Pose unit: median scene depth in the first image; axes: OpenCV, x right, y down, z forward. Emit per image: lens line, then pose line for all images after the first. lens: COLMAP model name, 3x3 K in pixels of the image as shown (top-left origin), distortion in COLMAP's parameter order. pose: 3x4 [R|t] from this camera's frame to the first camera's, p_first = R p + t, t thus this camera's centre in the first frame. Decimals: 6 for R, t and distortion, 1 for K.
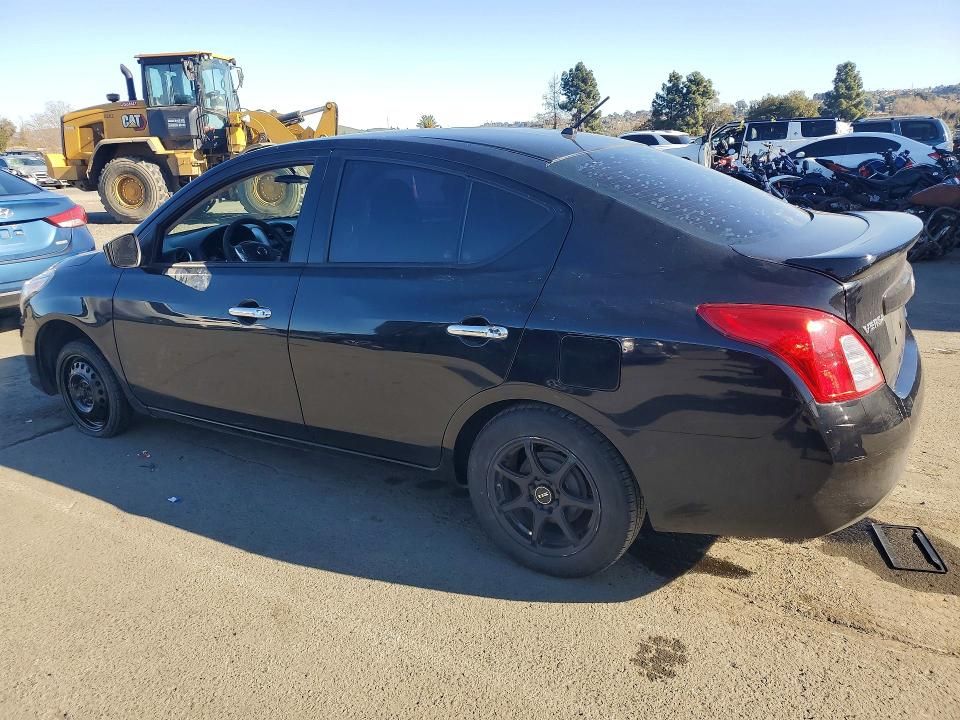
lens RADIAL K [[728.9, 0, 480.9], [0, 728.9, 359.6], [0, 0, 1]] dist [-0.051448, 0.002484]
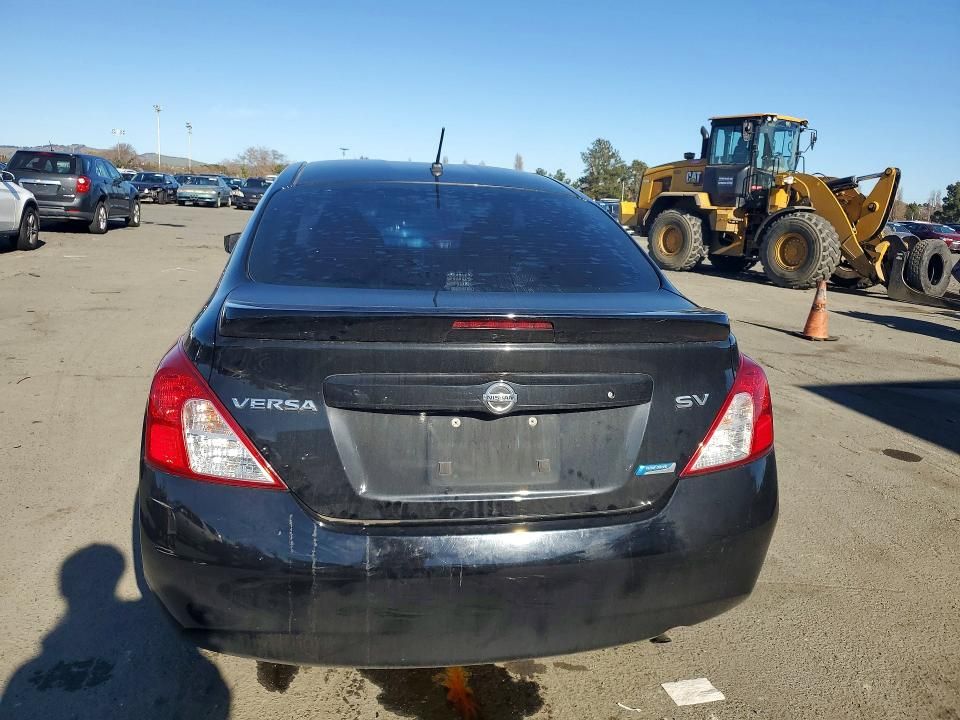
lens RADIAL K [[728.9, 0, 482.0], [0, 728.9, 358.2], [0, 0, 1]] dist [-0.051448, 0.002484]
pose [[0.694822, 0.202908, -0.689964, 0.101077], [-0.260287, 0.965286, 0.021756, -0.013495], [0.670427, 0.164472, 0.723517, 0.051421]]
